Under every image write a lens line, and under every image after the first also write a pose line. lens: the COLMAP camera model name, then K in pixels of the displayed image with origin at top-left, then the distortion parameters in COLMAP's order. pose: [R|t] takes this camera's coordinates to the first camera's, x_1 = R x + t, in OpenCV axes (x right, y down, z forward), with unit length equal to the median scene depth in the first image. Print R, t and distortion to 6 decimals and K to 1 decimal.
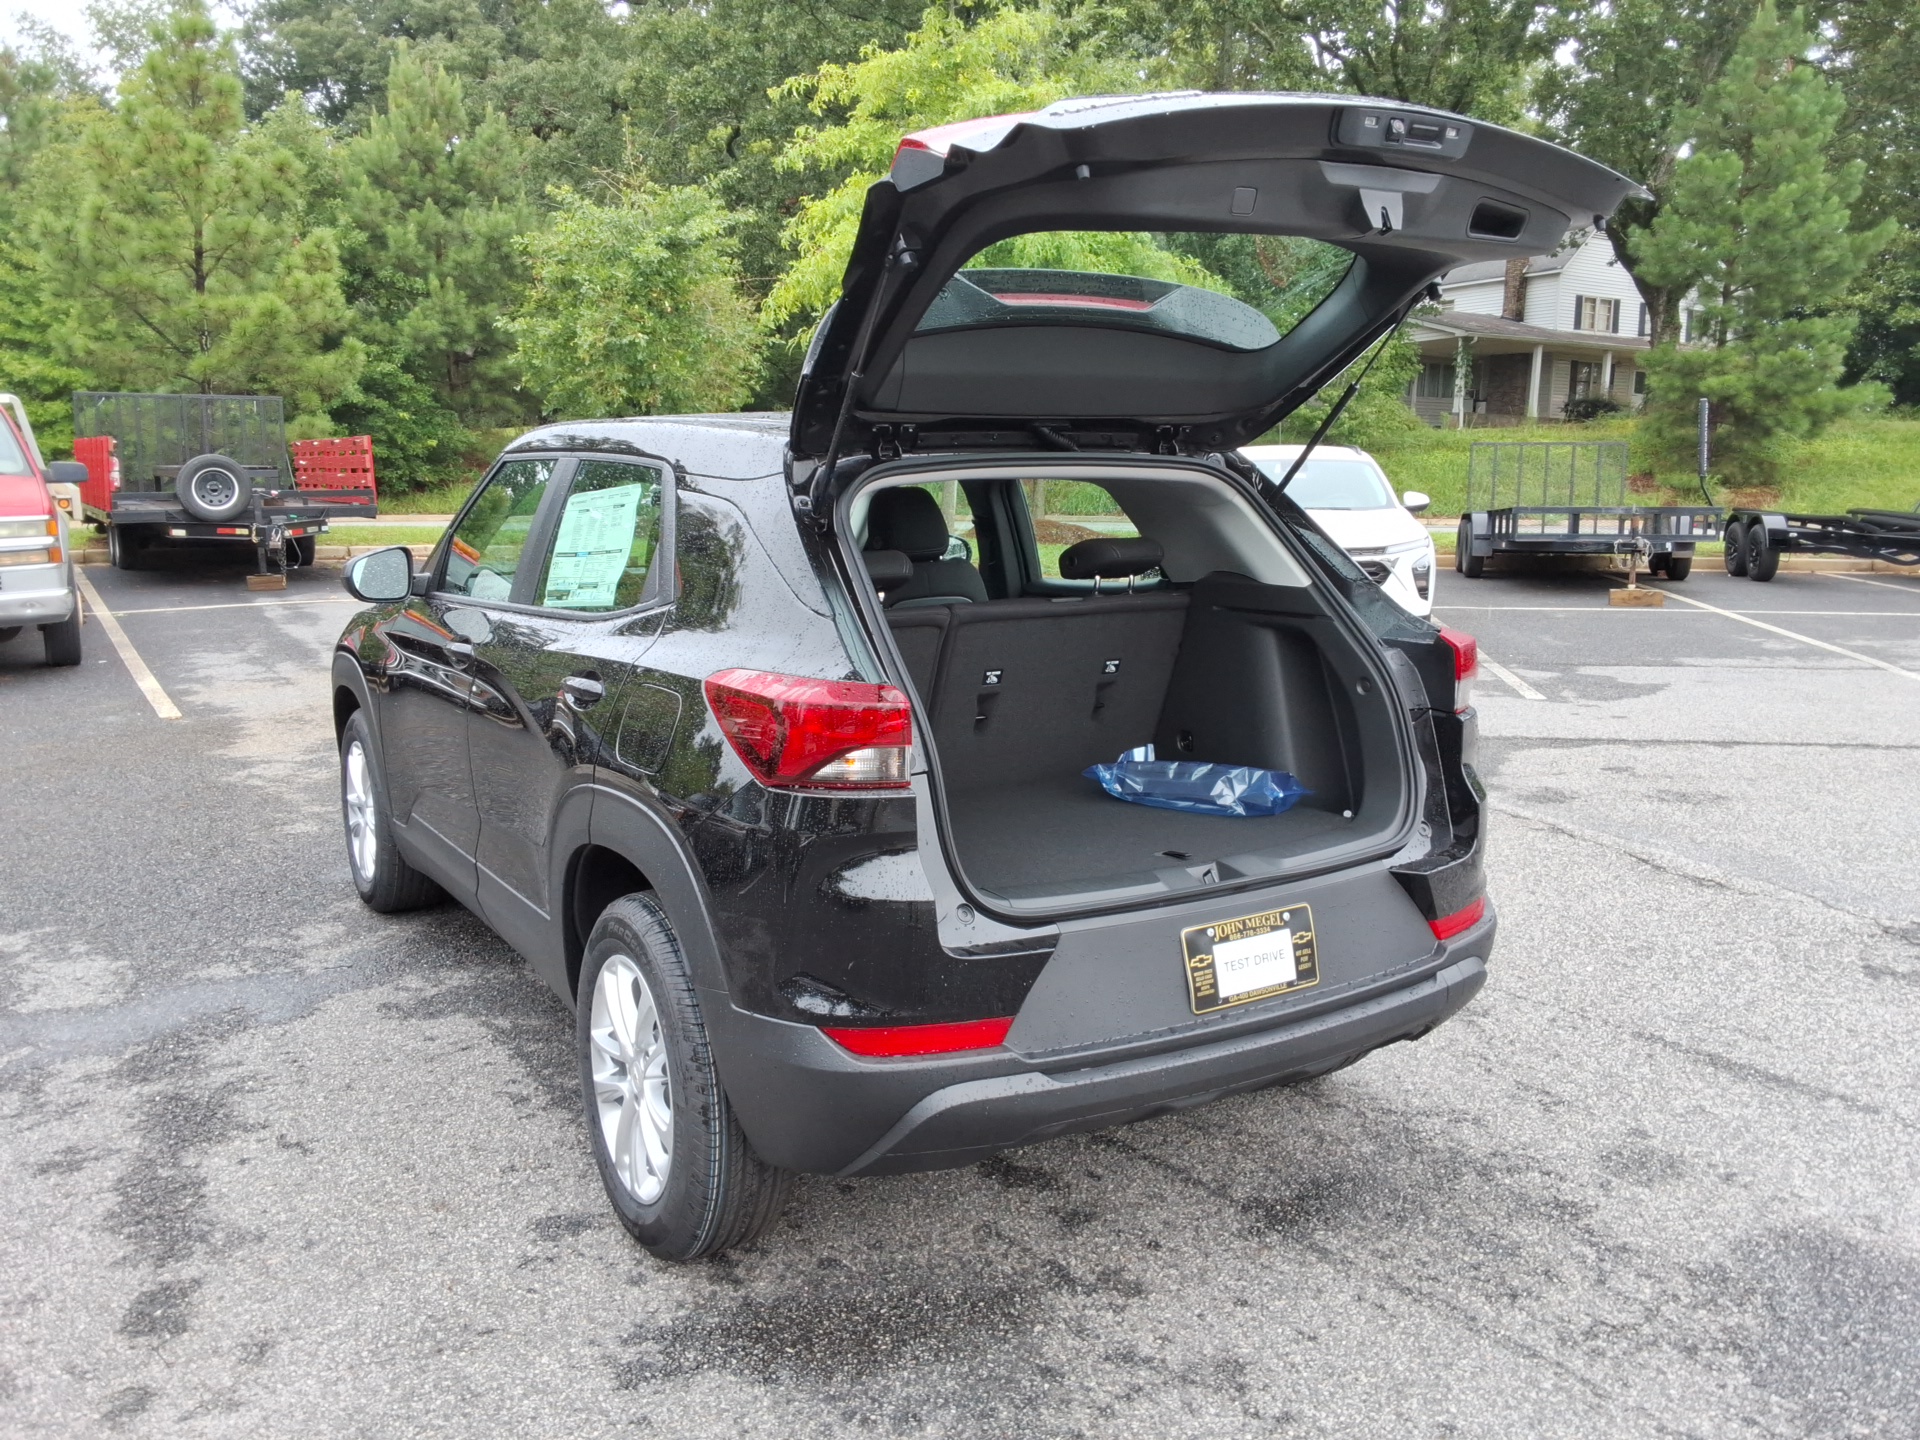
lens RADIAL K [[1538.2, 0, 975.4], [0, 1538.2, 712.3], [0, 0, 1]] dist [0.128923, -0.211257]
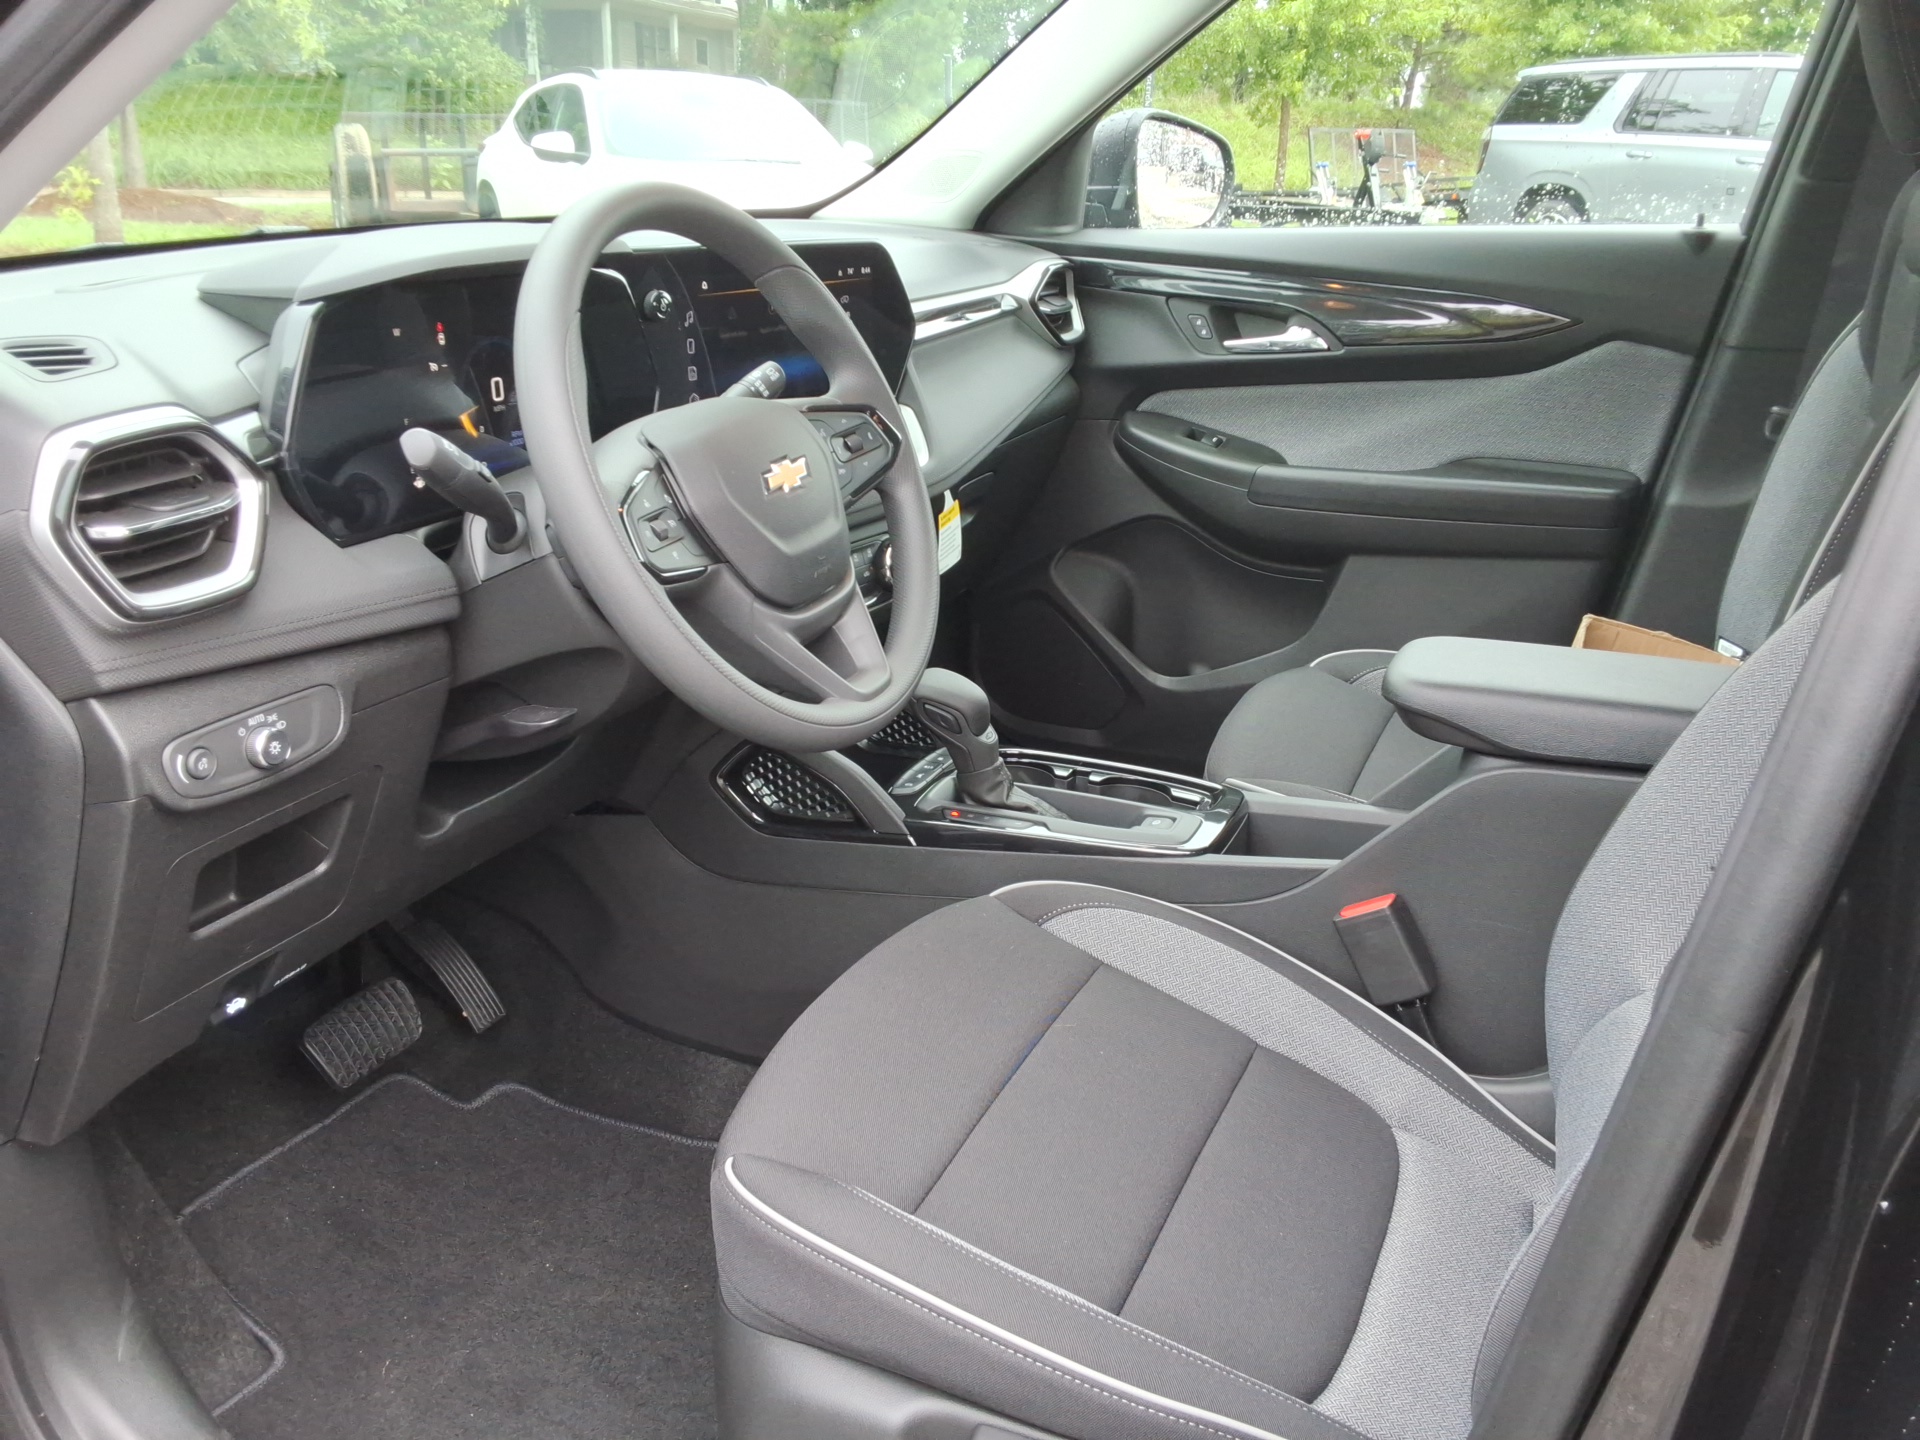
lens RADIAL K [[1548.4, 0, 977.4], [0, 1548.4, 710.1], [0, 0, 1]] dist [0.148172, -0.243603]
pose [[0.823740, -0.181502, 0.537131, -0.073634], [0.079573, 0.975008, 0.207433, -0.015153], [-0.561356, -0.128130, 0.817595, 0.178516]]
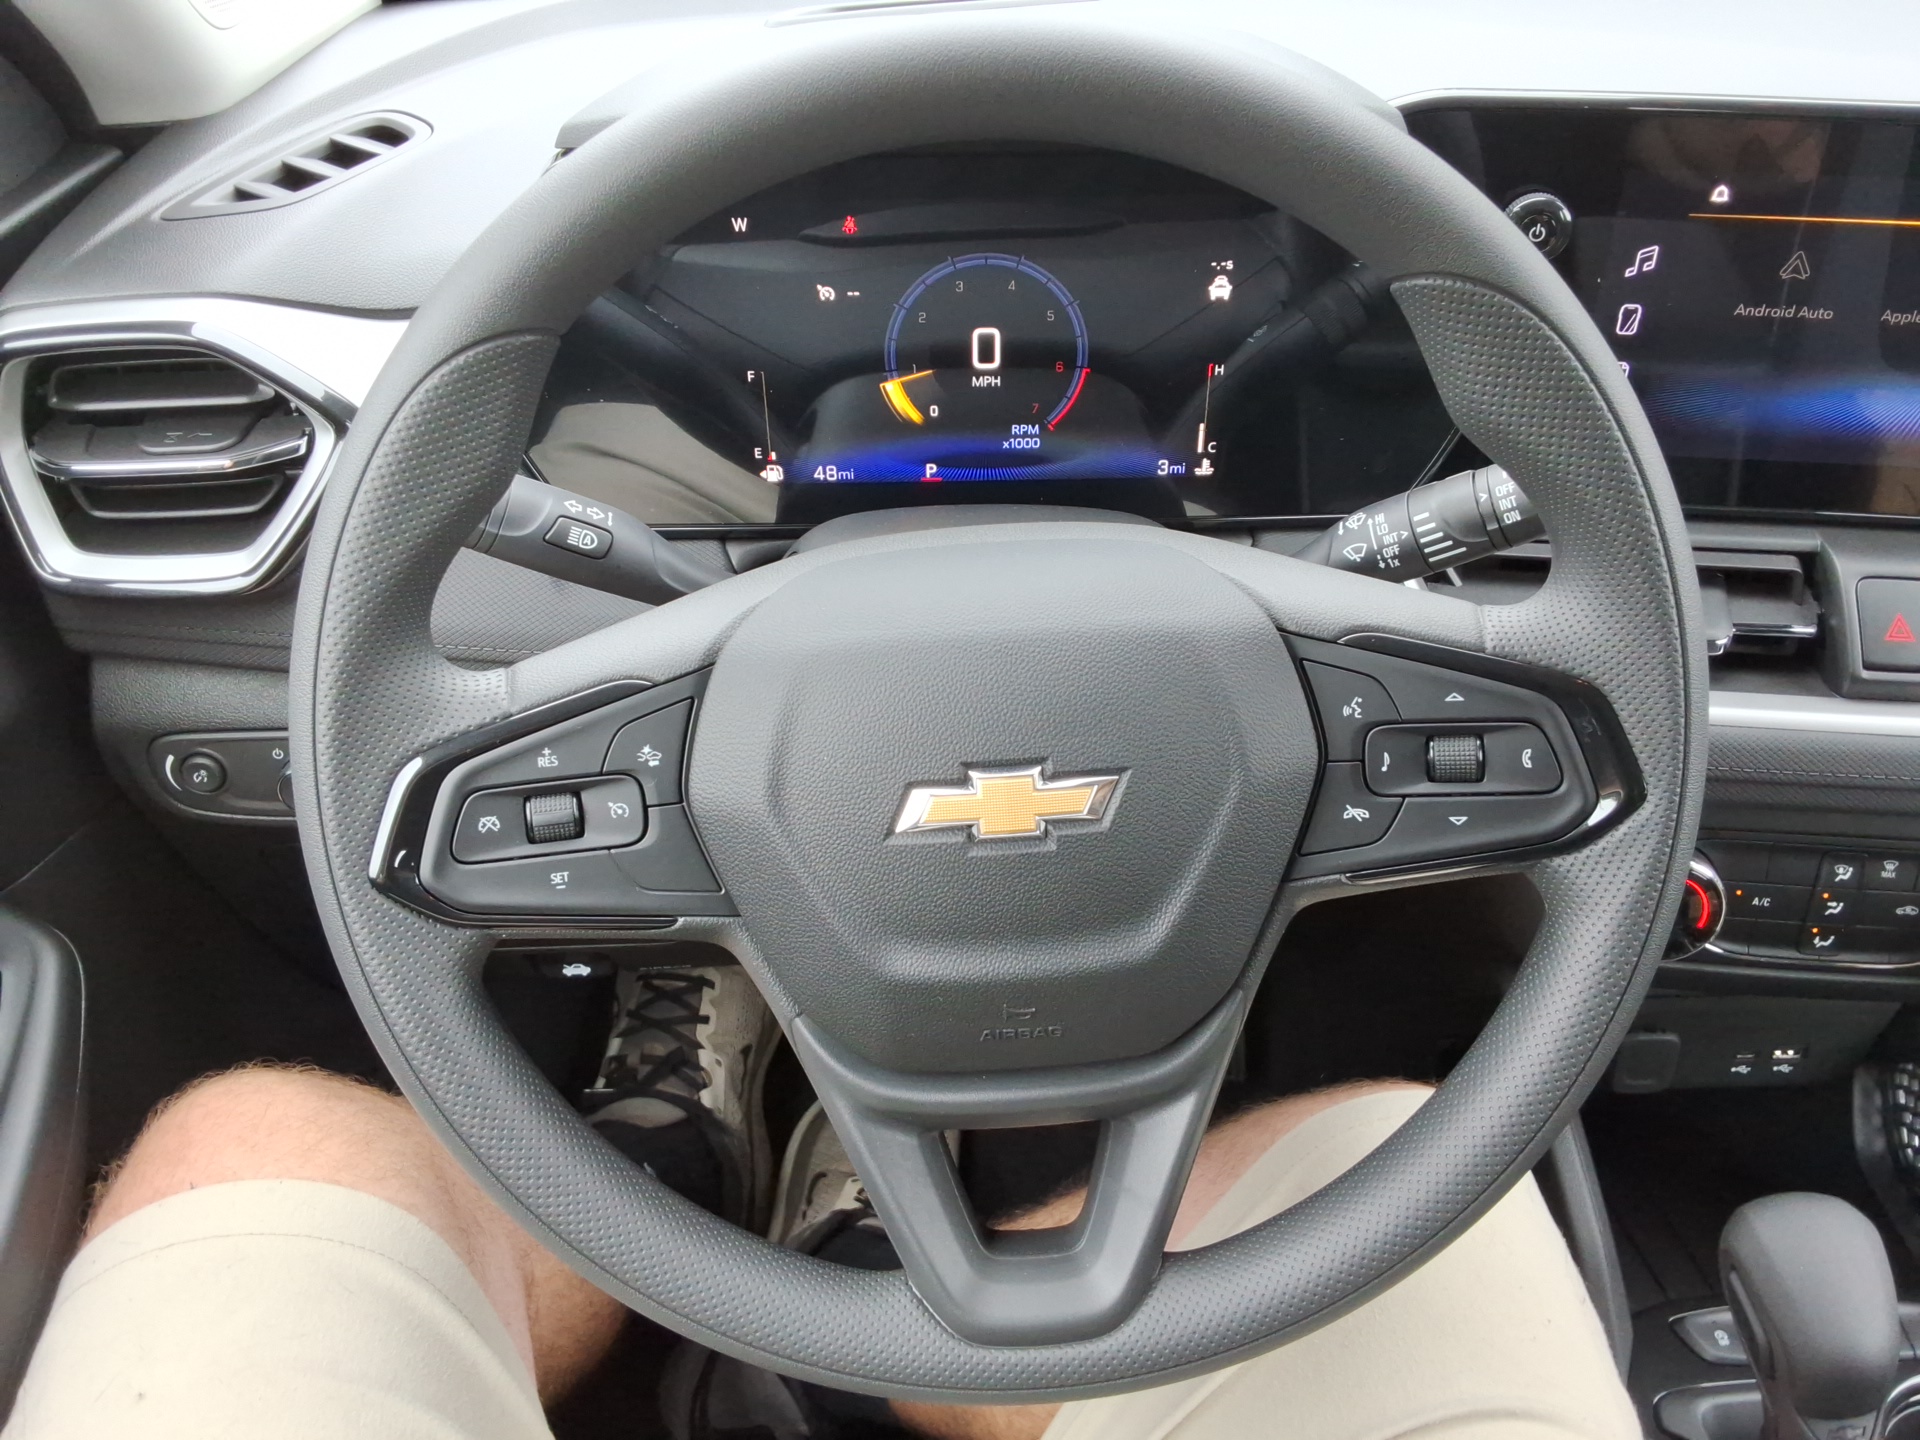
lens RADIAL K [[1548.4, 0, 977.4], [0, 1548.4, 710.1], [0, 0, 1]] dist [0.148172, -0.243603]
pose [[0.864923, 0.282954, -0.414542, -0.045382], [-0.080040, 0.893128, 0.442624, -0.022095], [0.495482, -0.349656, 0.795134, 0.205031]]
